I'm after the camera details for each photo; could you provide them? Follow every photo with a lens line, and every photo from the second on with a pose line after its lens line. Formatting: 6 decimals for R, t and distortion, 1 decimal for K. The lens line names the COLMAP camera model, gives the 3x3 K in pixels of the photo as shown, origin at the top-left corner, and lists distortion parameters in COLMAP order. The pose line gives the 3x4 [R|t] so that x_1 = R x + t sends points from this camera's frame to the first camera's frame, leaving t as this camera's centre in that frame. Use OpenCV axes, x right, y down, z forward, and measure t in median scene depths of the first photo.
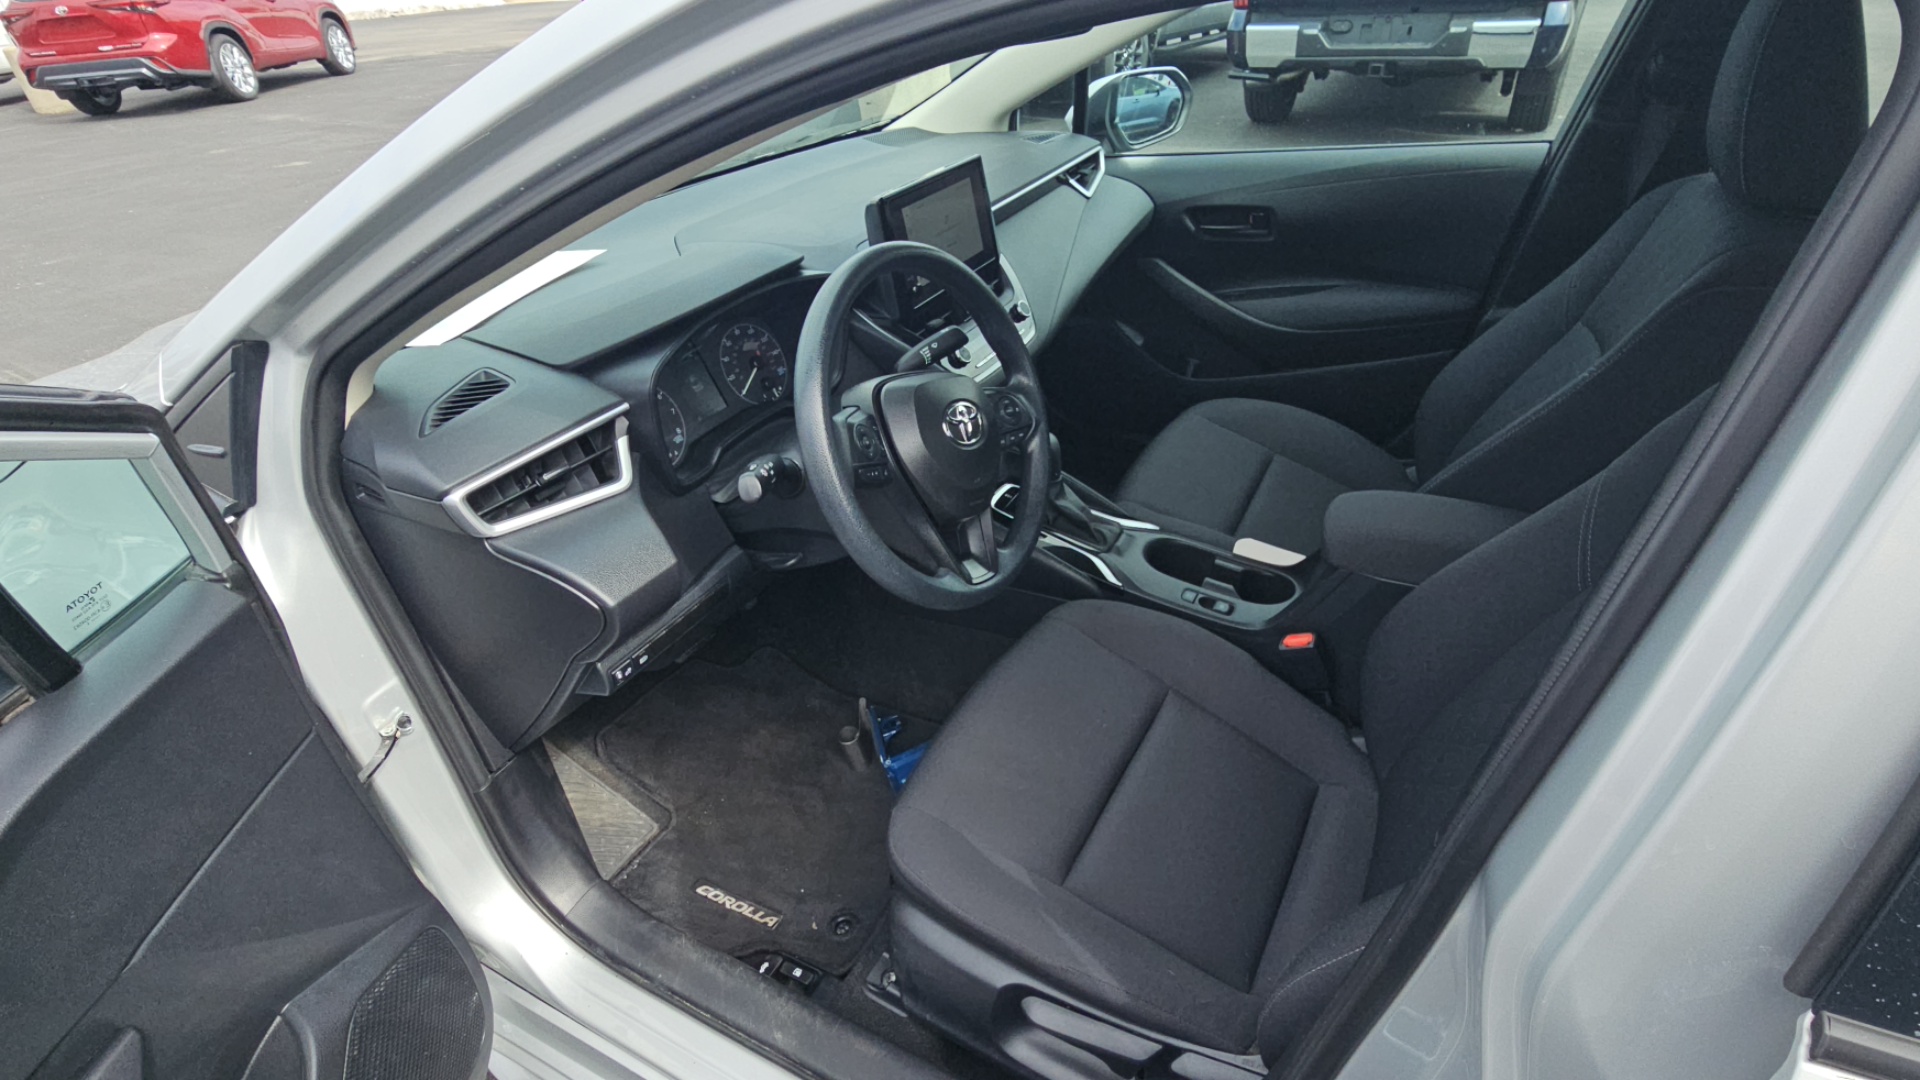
lens RADIAL K [[921.2, 0, 981.7], [0, 921.2, 551.2], [0, 0, 1]] dist [0.007692, -0.006183]
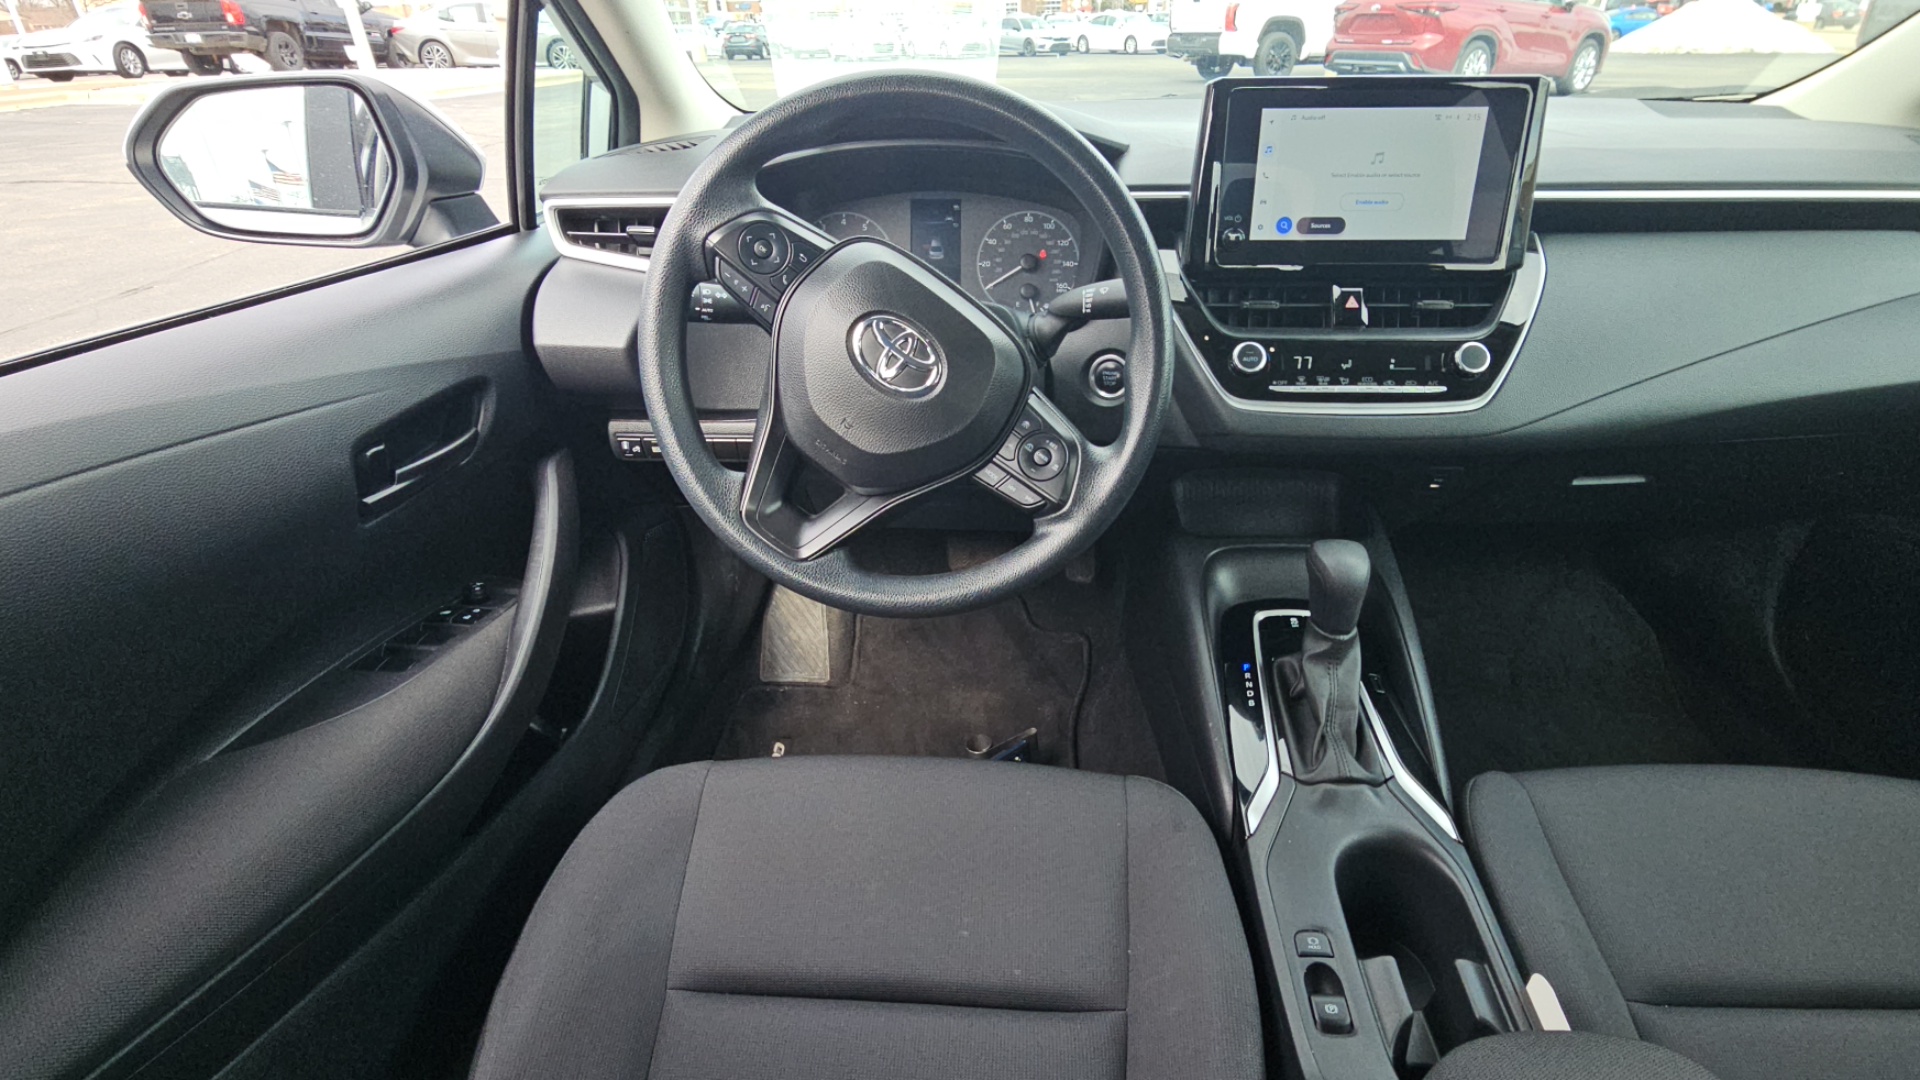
lens RADIAL K [[921.2, 0, 981.7], [0, 921.2, 551.2], [0, 0, 1]] dist [0.007692, -0.006183]
pose [[0.432443, 0.496849, -0.752419, 0.310974], [-0.520056, 0.819131, 0.242005, -0.114231], [0.736569, 0.286647, 0.612617, 0.367190]]
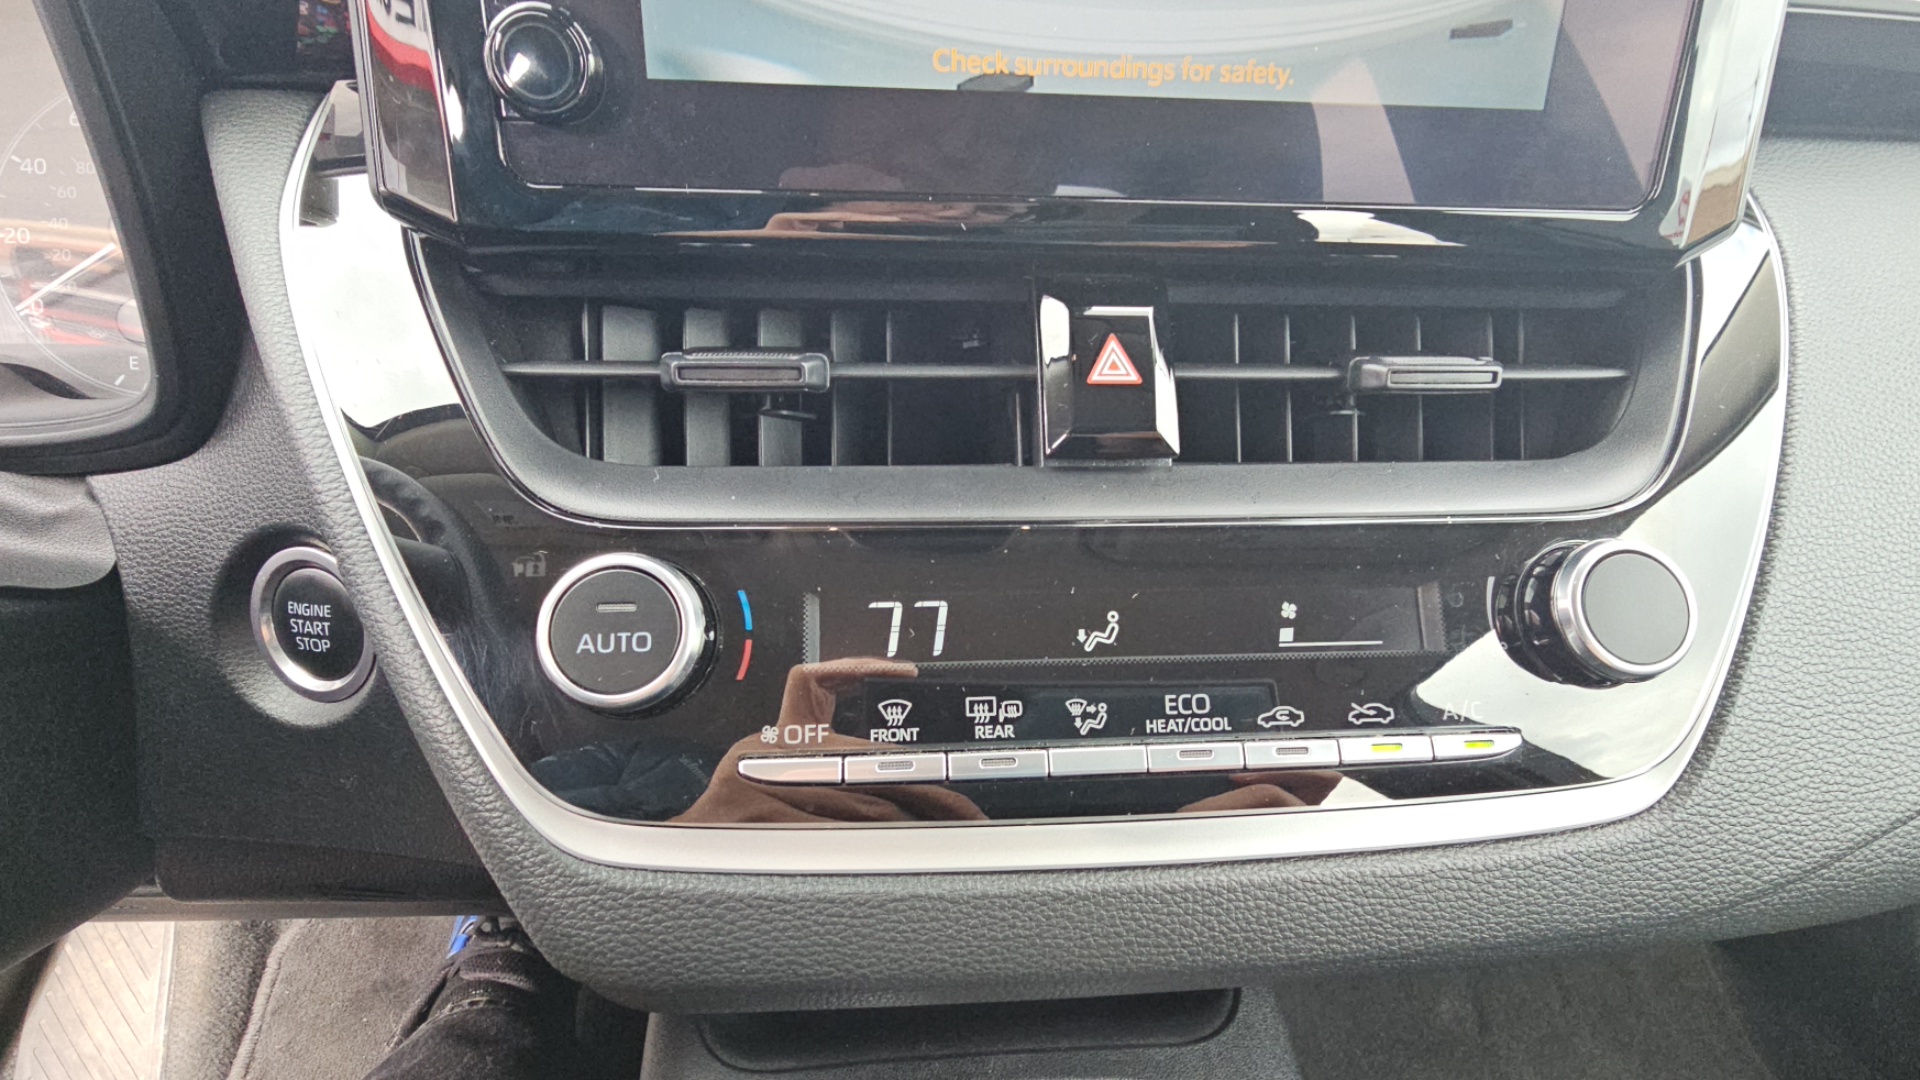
lens RADIAL K [[921.2, 0, 981.7], [0, 921.2, 551.2], [0, 0, 1]] dist [0.007692, -0.006183]
pose [[0.551978, 0.438947, -0.708975, 0.065080], [-0.520388, 0.845677, 0.118432, -0.185642], [0.651549, 0.303571, 0.695218, 0.666138]]
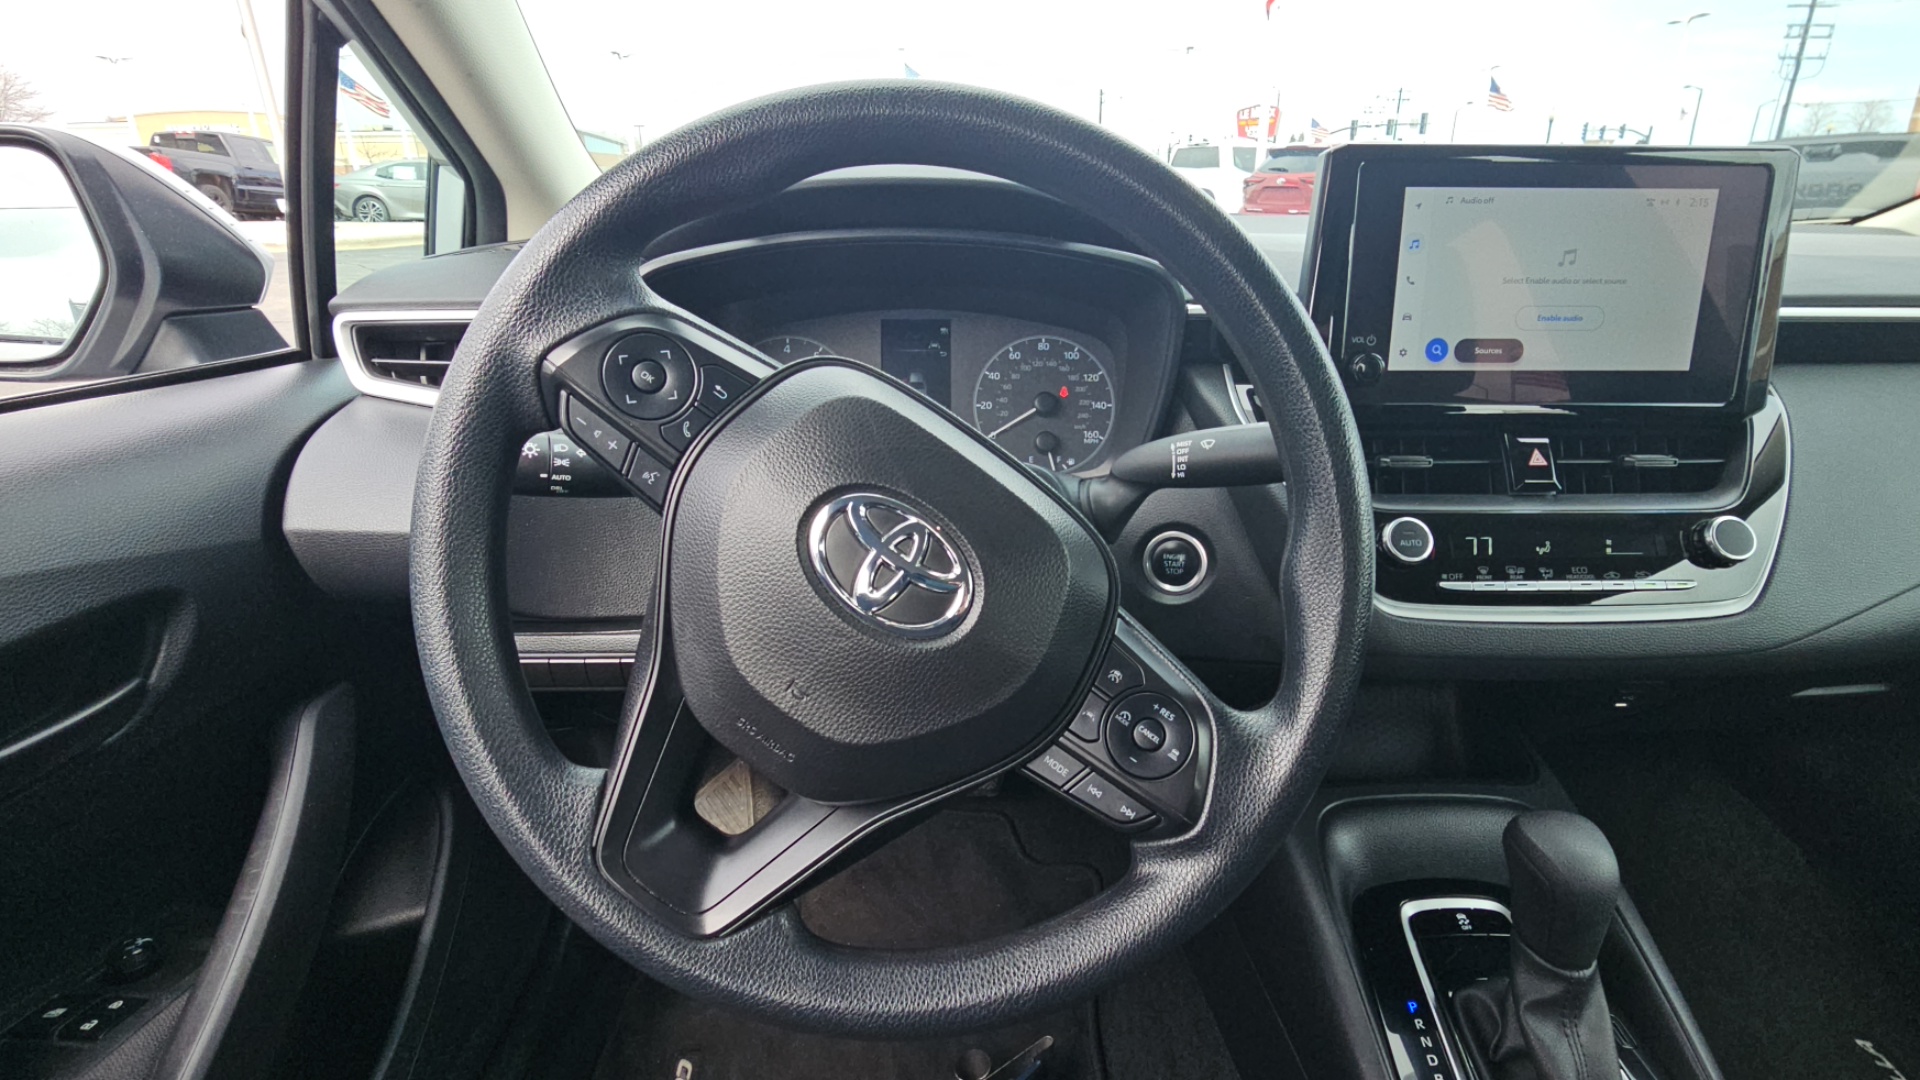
lens RADIAL K [[921.2, 0, 981.7], [0, 921.2, 551.2], [0, 0, 1]] dist [0.007692, -0.006183]
pose [[0.493435, 0.374353, -0.785100, 0.151211], [-0.517533, 0.851830, 0.080902, -0.100763], [0.699058, 0.366395, 0.614063, 0.433176]]
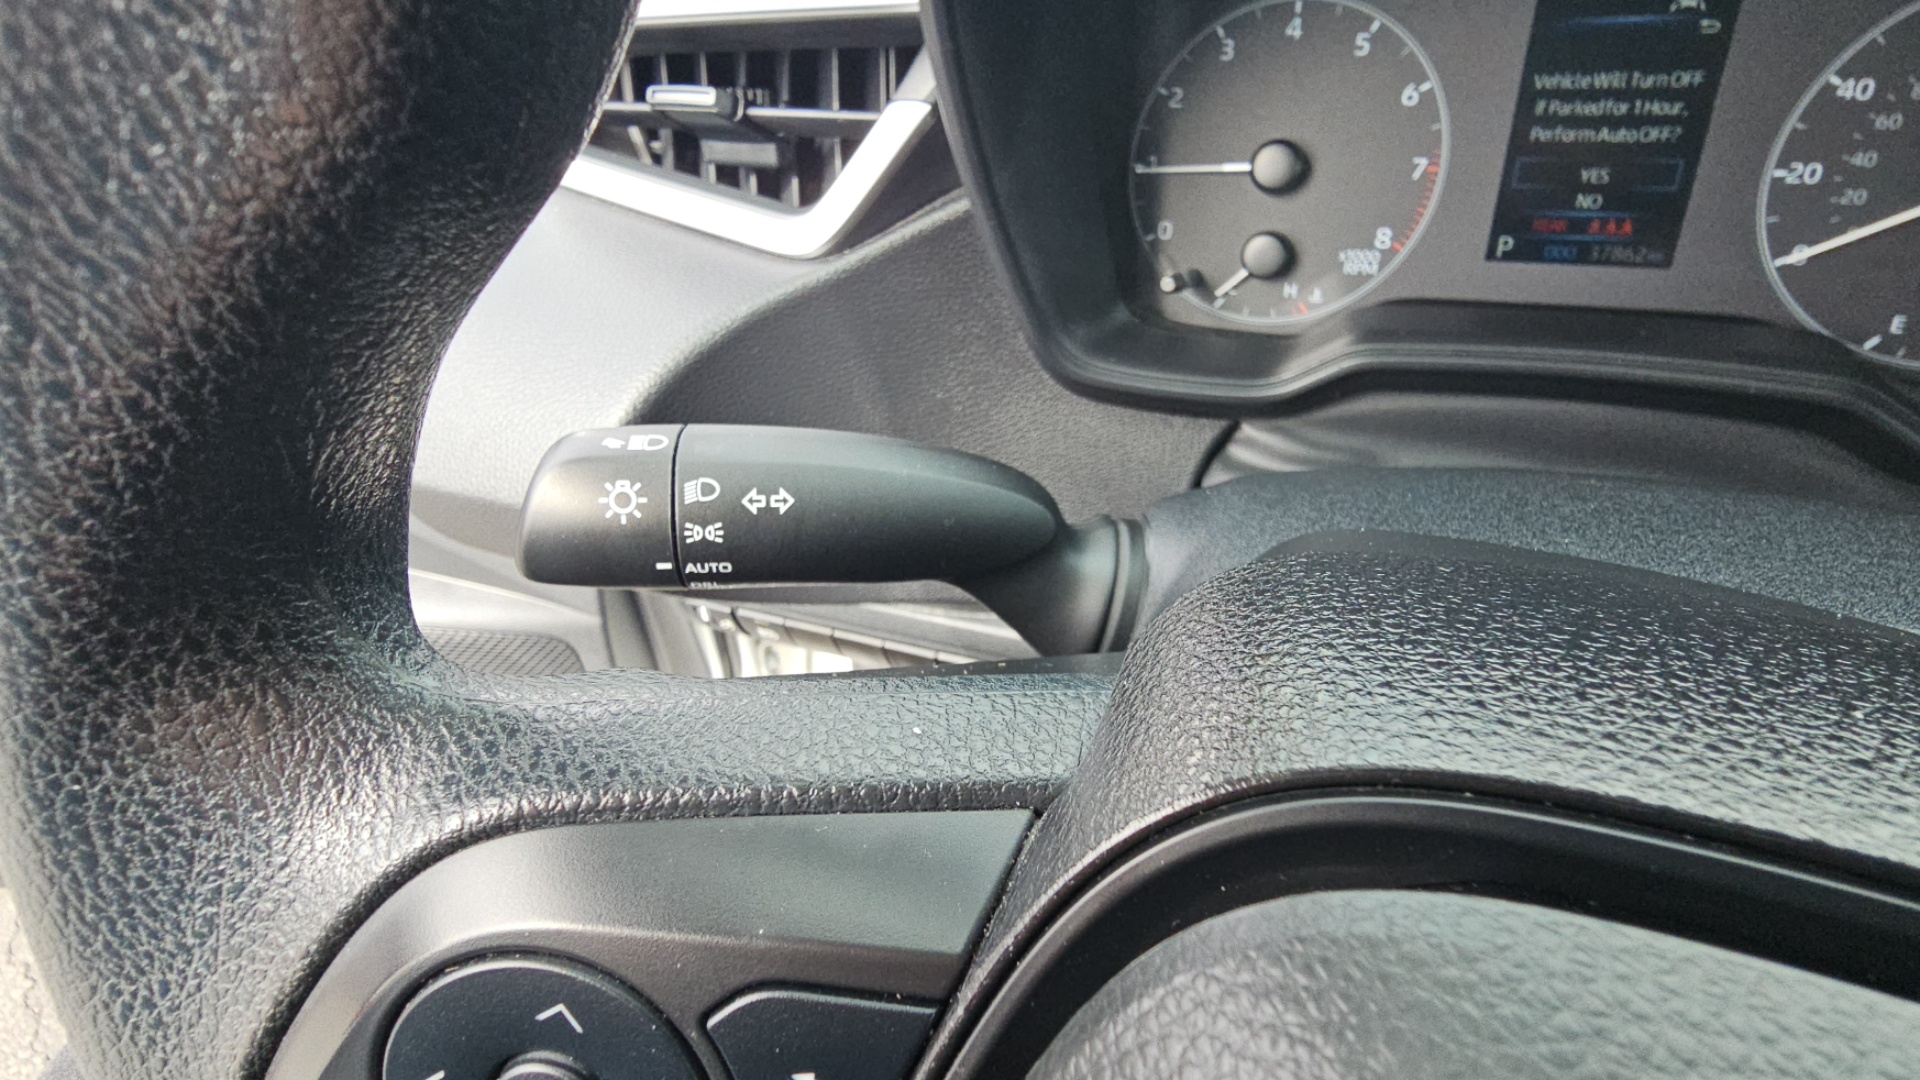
lens RADIAL K [[921.2, 0, 981.7], [0, 921.2, 551.2], [0, 0, 1]] dist [0.007692, -0.006183]
pose [[0.130965, 0.697883, -0.704136, -0.043487], [-0.457535, 0.672638, 0.581567, -0.107353], [0.879494, 0.246002, 0.407398, 0.485234]]
